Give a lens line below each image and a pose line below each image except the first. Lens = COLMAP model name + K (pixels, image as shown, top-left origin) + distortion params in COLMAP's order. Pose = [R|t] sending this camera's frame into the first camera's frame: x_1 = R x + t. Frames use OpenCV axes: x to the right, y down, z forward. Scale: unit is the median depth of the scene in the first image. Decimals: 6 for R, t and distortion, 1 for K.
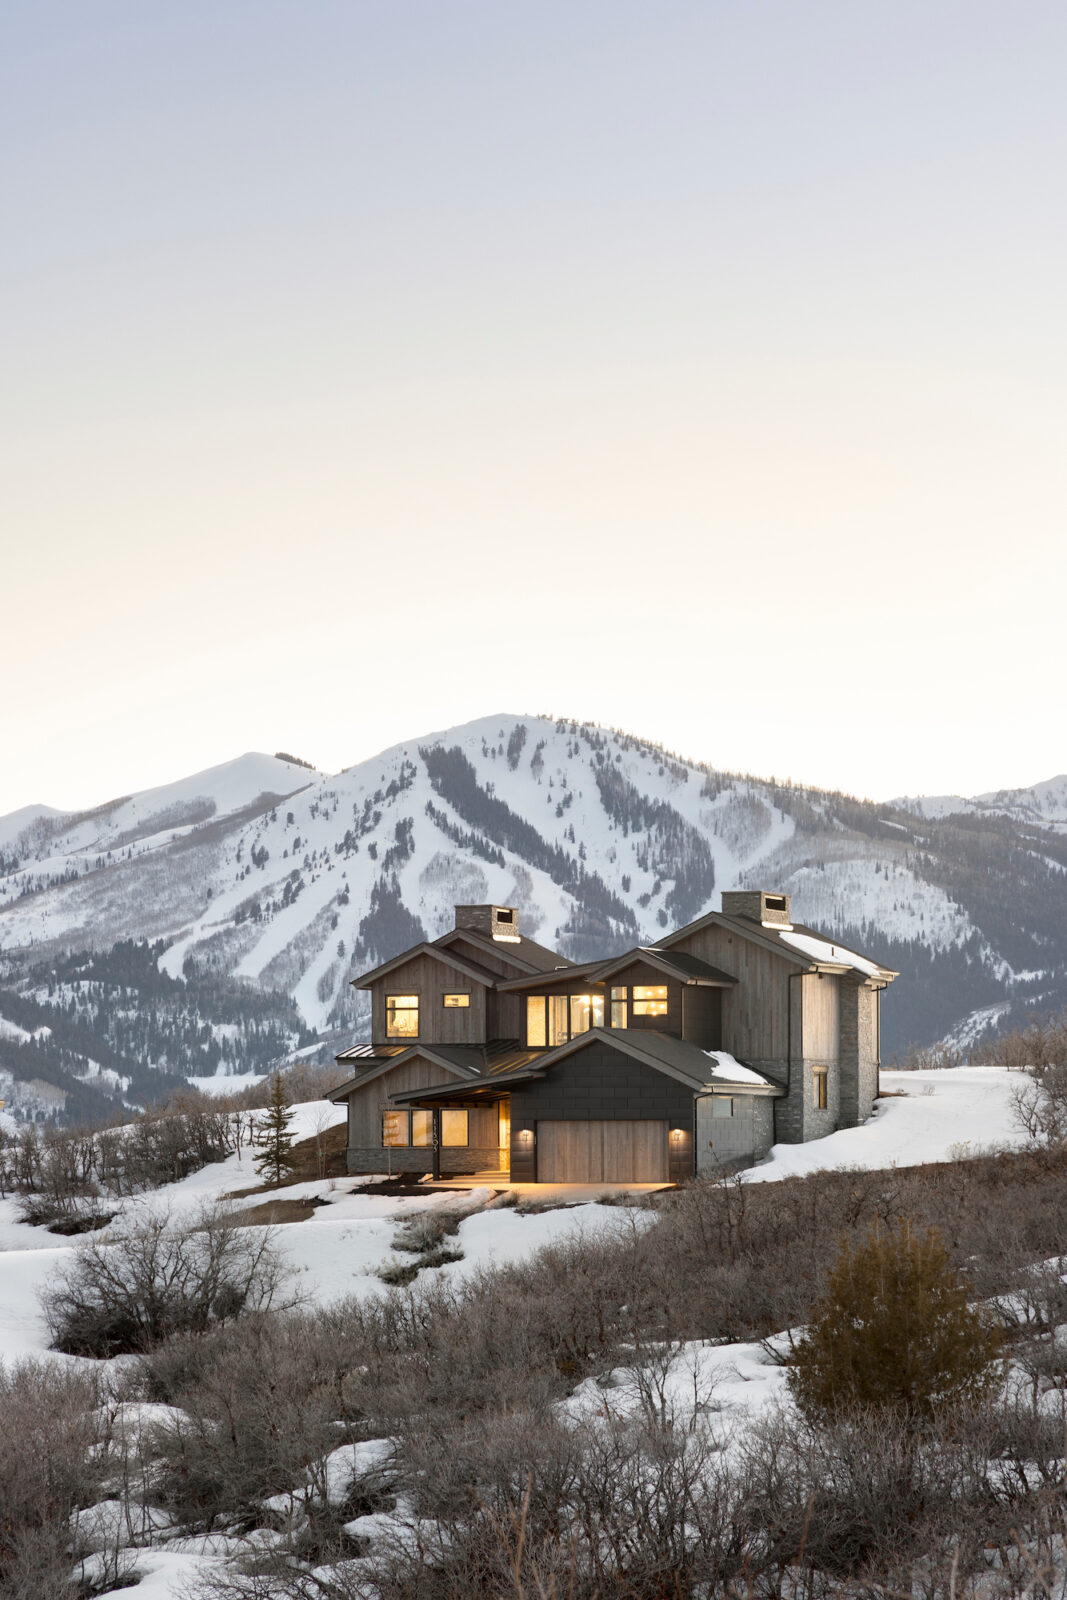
lens RADIAL K [[4881.6, 0, 532.9], [0, 4881.6, 800.3], [0, 0, 1]] dist [0.039233, 0.000000]
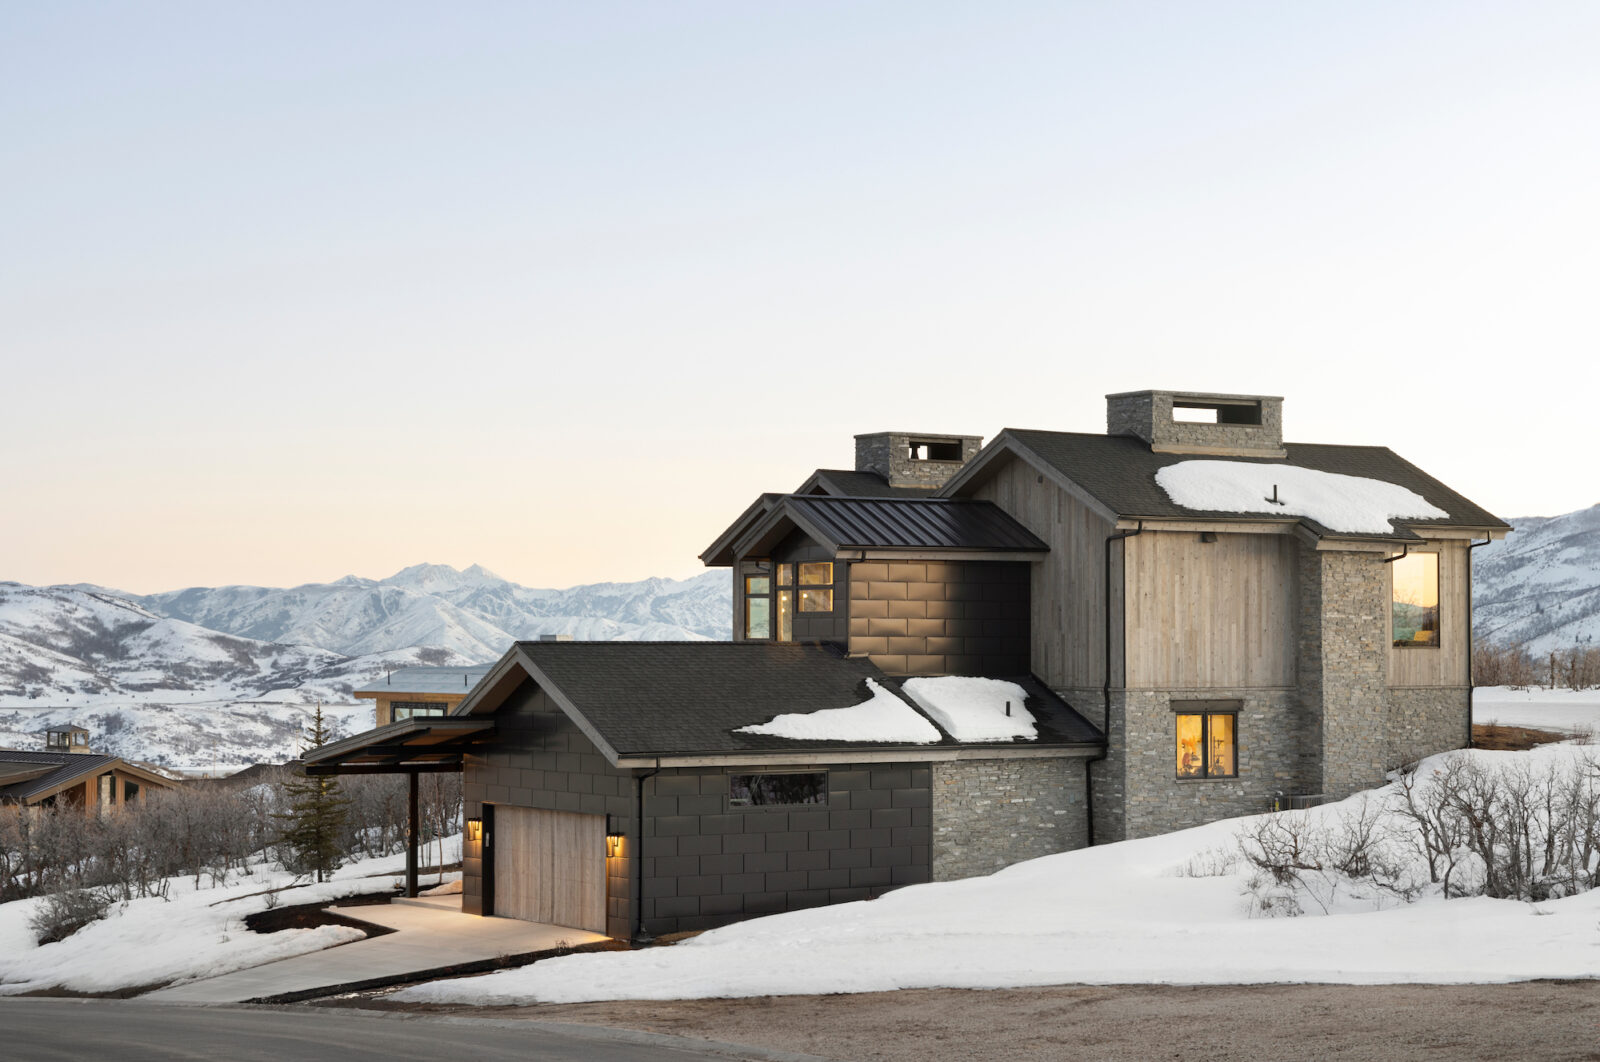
lens RADIAL K [[3167.0, 0, 798.8], [0, 3167.0, 519.5], [0, 0, 1]] dist [0.027754, 0.000000]
pose [[0.811342, -0.019657, -0.584241, 0.233820], [0.039024, 0.999026, 0.020580, 0.024907], [0.583267, -0.039497, 0.811319, 0.687120]]
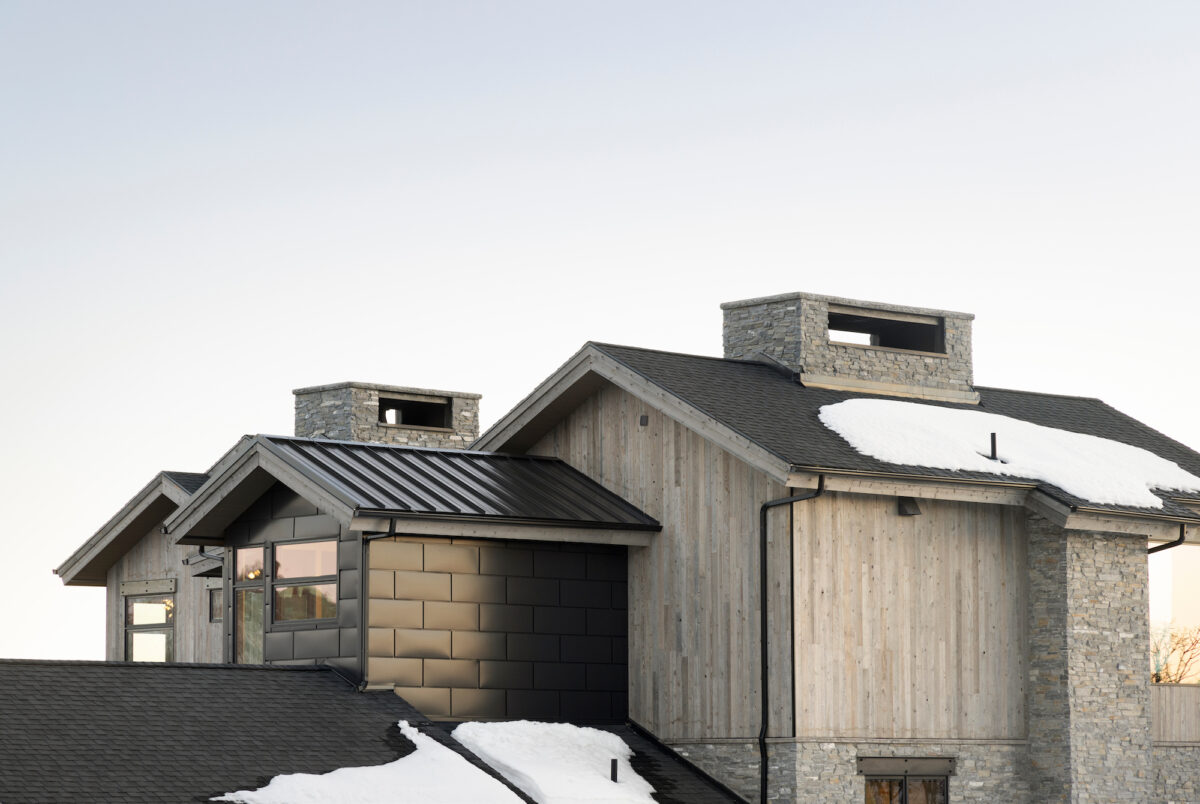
lens RADIAL K [[3661.2, 0, 603.7], [0, 3661.2, 408.7], [0, 0, 1]] dist [0.039233, 0.000000]
pose [[0.899644, -0.048083, -0.433968, 0.158480], [0.034462, 0.998637, -0.039204, 0.038836], [0.435262, 0.020314, 0.900075, 0.752525]]
